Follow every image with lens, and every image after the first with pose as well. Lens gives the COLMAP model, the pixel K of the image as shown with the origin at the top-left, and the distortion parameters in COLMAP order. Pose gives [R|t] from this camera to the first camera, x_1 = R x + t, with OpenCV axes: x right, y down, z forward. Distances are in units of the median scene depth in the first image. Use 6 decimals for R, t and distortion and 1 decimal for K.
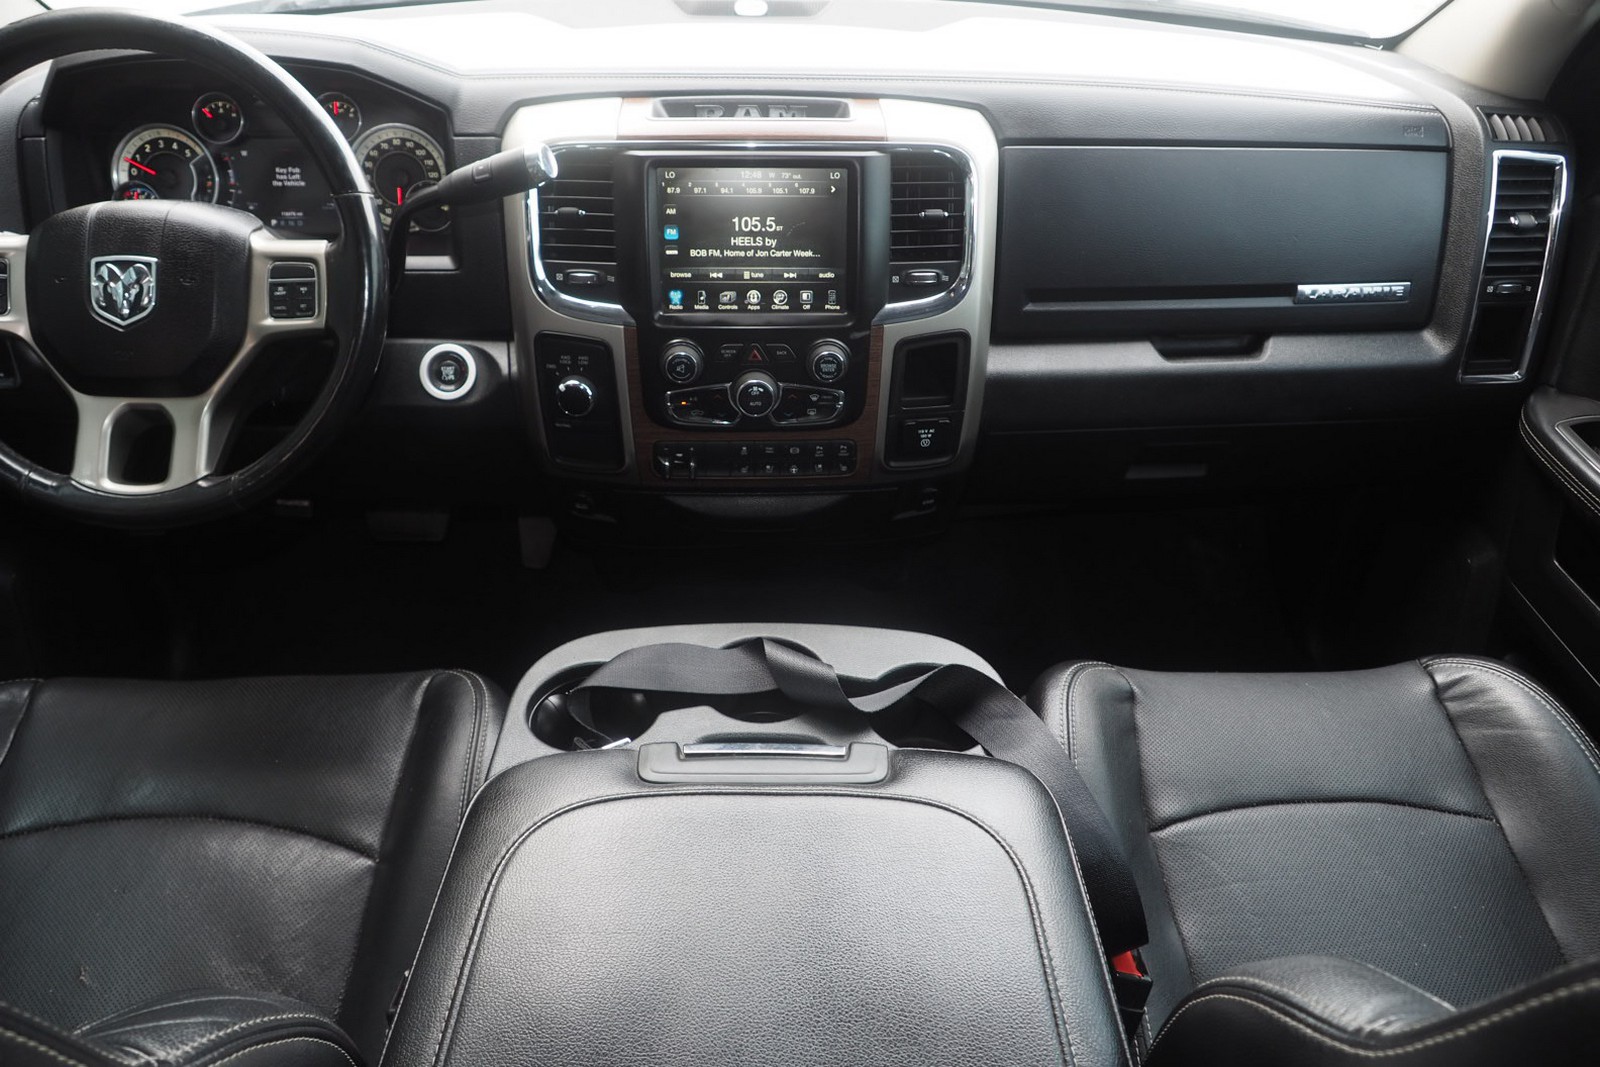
lens RADIAL K [[1128.9, 0, 800.0], [0, 1128.9, 533.5], [0, 0, 1]] dist [-0.029759, 0.008006]
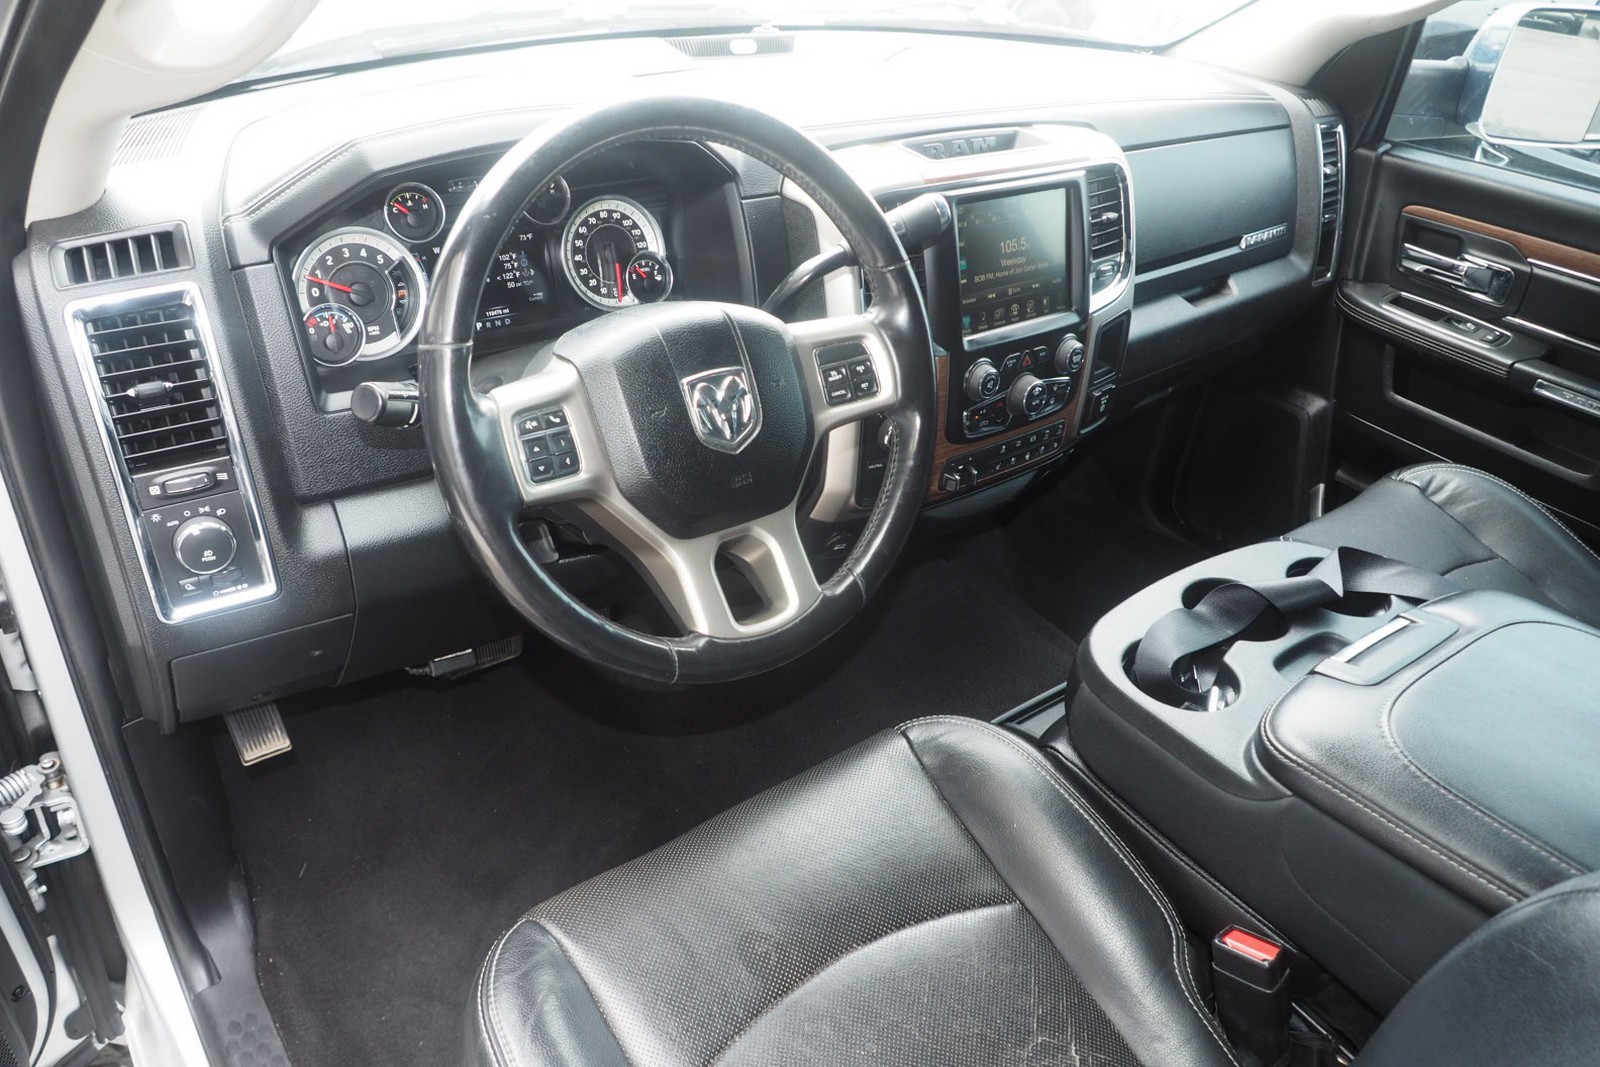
lens RADIAL K [[1128.9, 0, 800.0], [0, 1128.9, 533.5], [0, 0, 1]] dist [-0.029759, 0.008006]
pose [[0.808980, -0.273209, 0.520488, -0.852415], [0.272002, 0.958917, 0.080578, -0.144529], [-0.521119, 0.076388, 0.850058, 0.177594]]
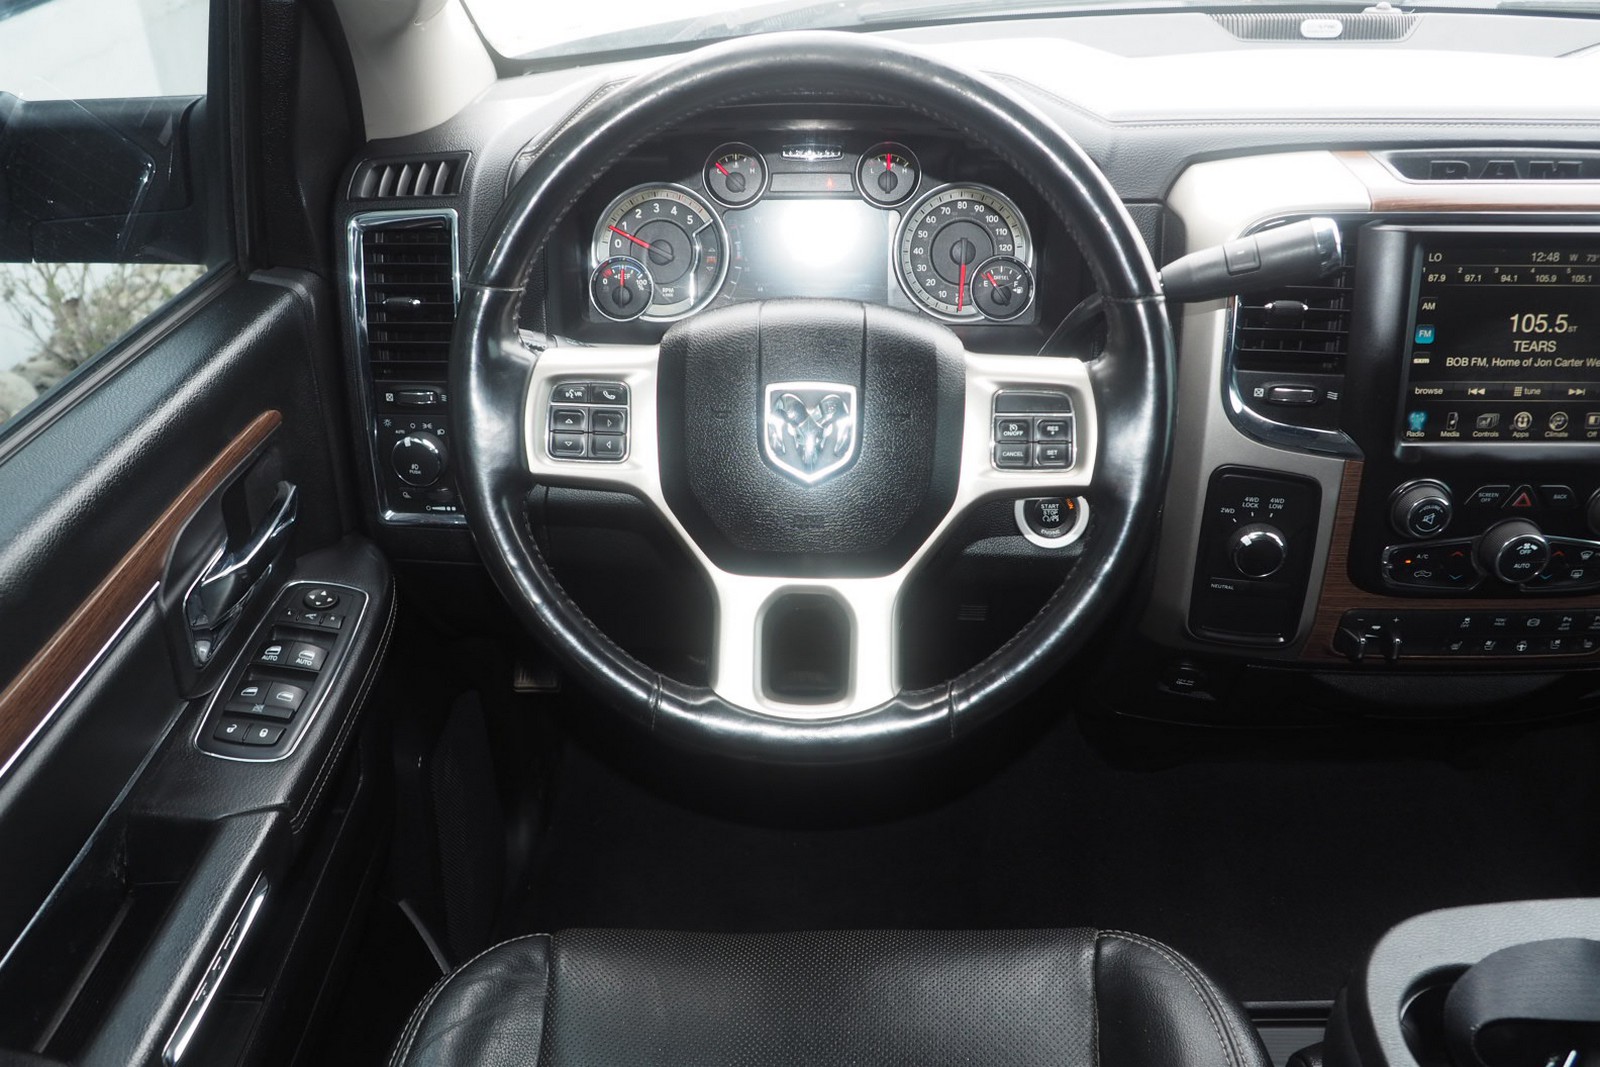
lens RADIAL K [[1234.8, 0, 800.0], [0, 1234.8, 533.5], [0, 0, 1]] dist [-0.027314, 0.006512]
pose [[0.998308, 0.007442, -0.057667, -0.461080], [-0.010024, 0.998954, -0.044611, -0.096187], [0.057275, 0.045114, 0.997339, 0.183998]]
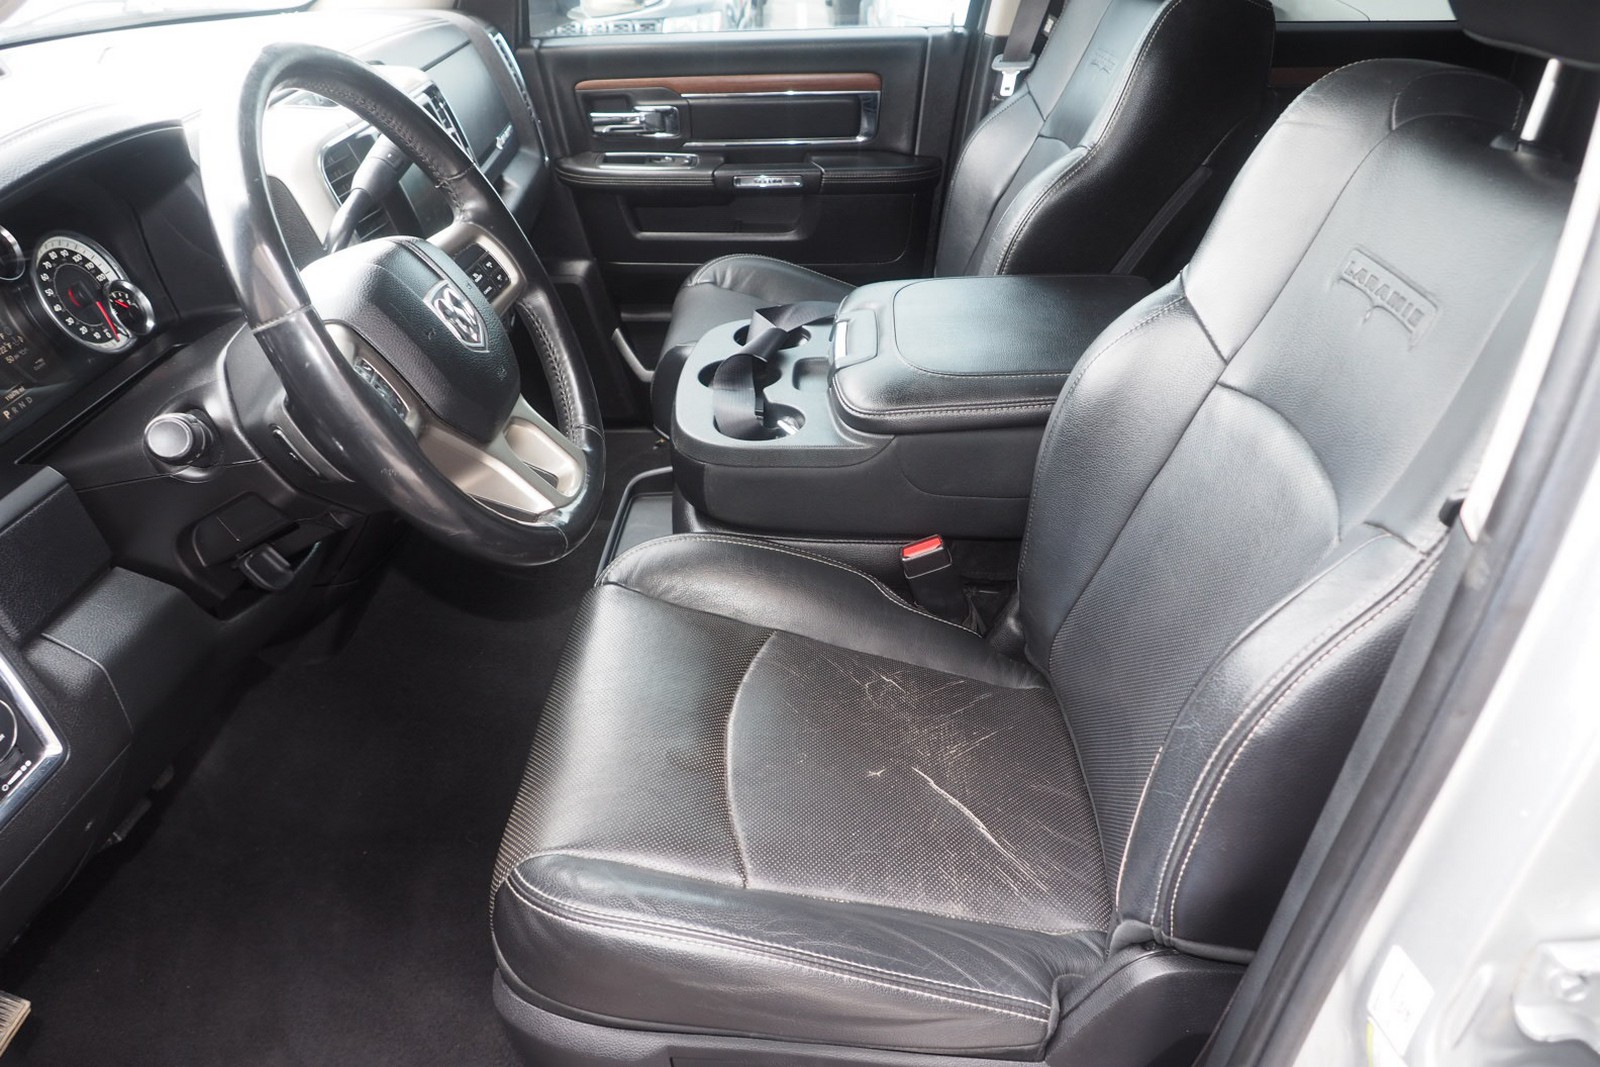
lens RADIAL K [[1128.9, 0, 800.0], [0, 1128.9, 533.5], [0, 0, 1]] dist [-0.029759, 0.008006]
pose [[0.050525, -0.532343, 0.845020, -1.214420], [0.570054, 0.710106, 0.413266, -0.256736], [-0.820052, 0.460827, 0.339342, 0.426569]]
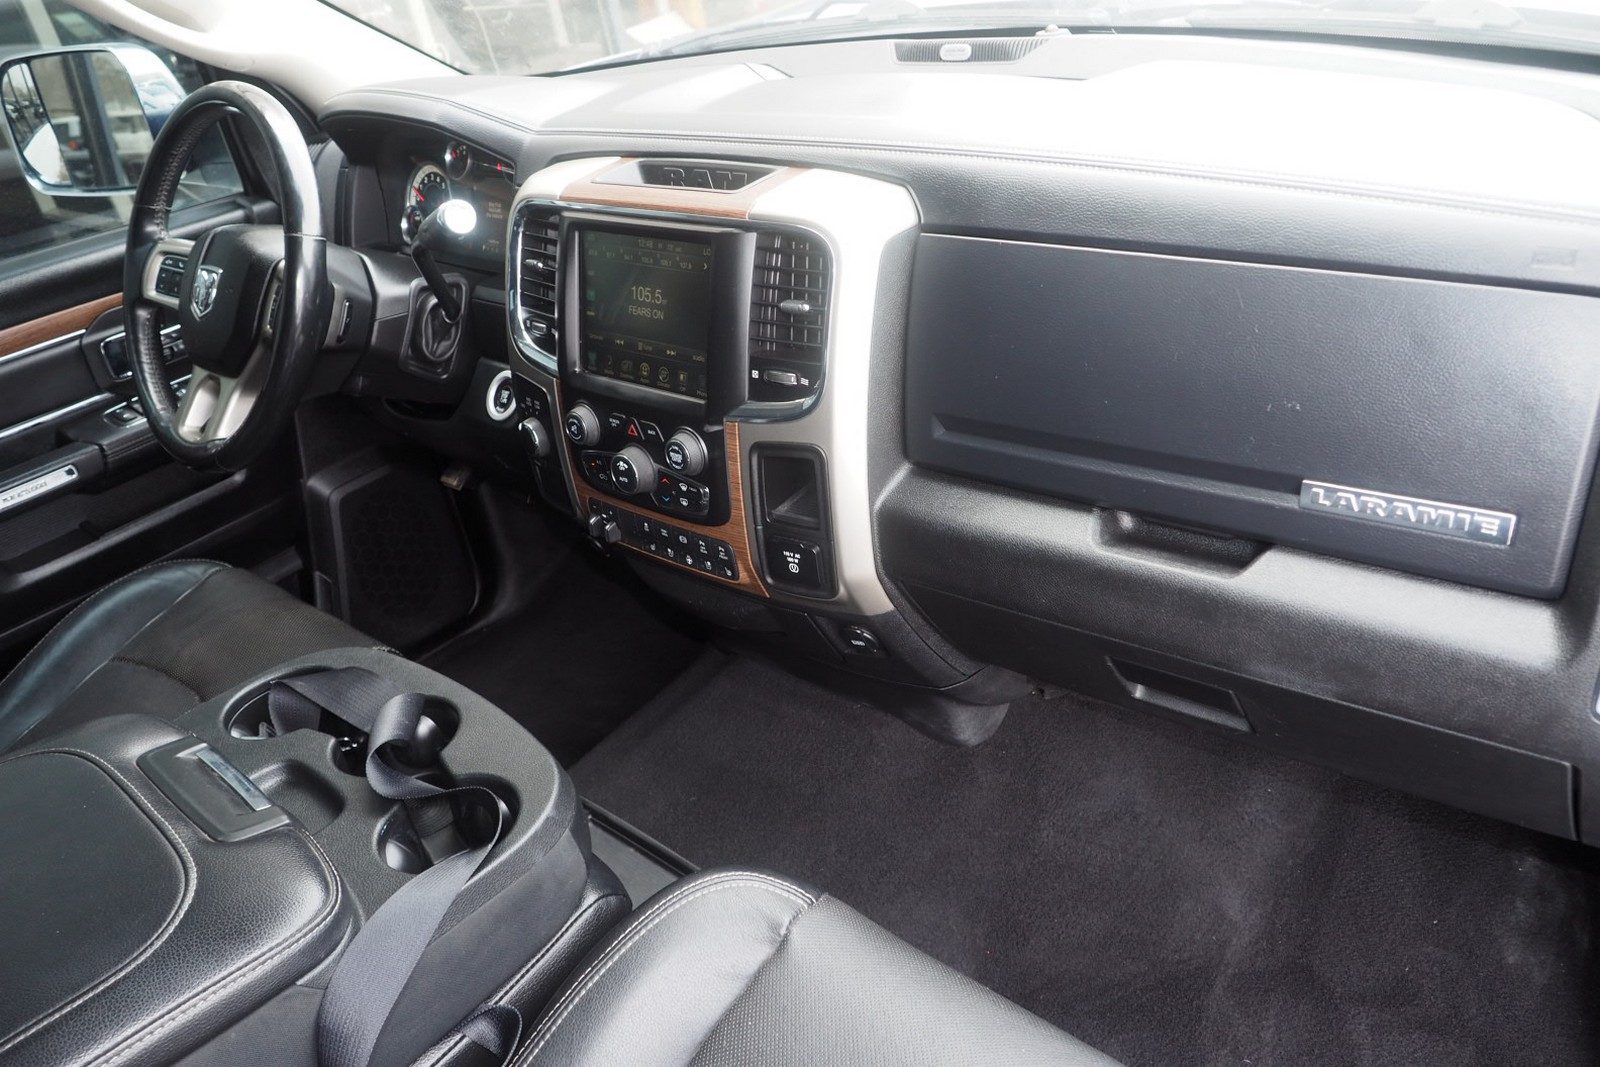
lens RADIAL K [[1234.8, 0, 800.0], [0, 1234.8, 533.5], [0, 0, 1]] dist [-0.027314, 0.006512]
pose [[0.714799, 0.235942, -0.658327, 0.765290], [-0.259640, 0.963619, 0.063445, -0.176115], [0.649346, 0.125578, 0.750053, 0.322325]]
